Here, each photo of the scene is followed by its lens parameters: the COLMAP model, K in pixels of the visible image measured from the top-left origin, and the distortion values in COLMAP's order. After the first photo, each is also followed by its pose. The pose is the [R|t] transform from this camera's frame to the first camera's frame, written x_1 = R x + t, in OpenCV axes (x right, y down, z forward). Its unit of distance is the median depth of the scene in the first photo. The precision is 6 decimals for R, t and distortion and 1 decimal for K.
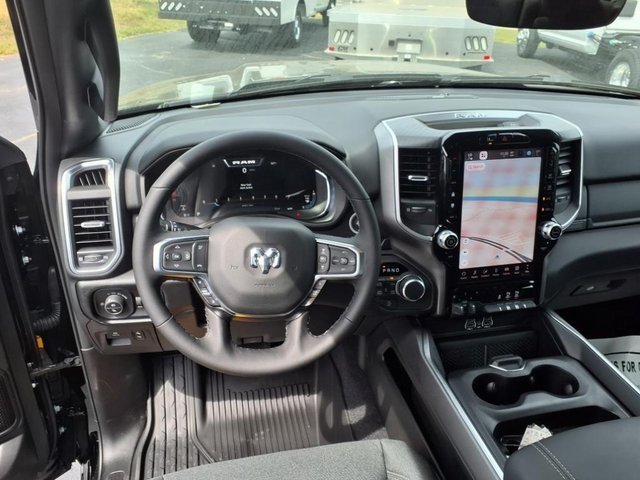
lens RADIAL K [[499.2, 0, 320.0], [0, 499.2, 240.0], [0, 0, 1]] dist [0.001439, -0.000227]
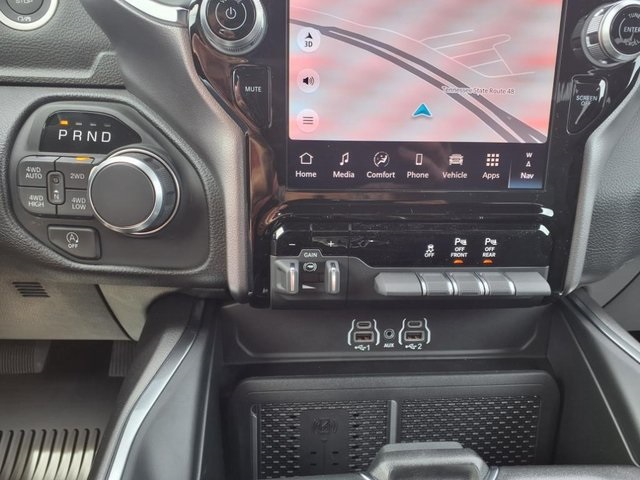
lens RADIAL K [[512.1, 0, 320.0], [0, 512.1, 240.0], [0, 0, 1]] dist [0.006087, 0.000517]
pose [[0.991380, 0.074702, -0.107636, 0.338793], [-0.078498, 0.996418, -0.031461, 0.128334], [0.104900, 0.039639, 0.993692, 0.701015]]
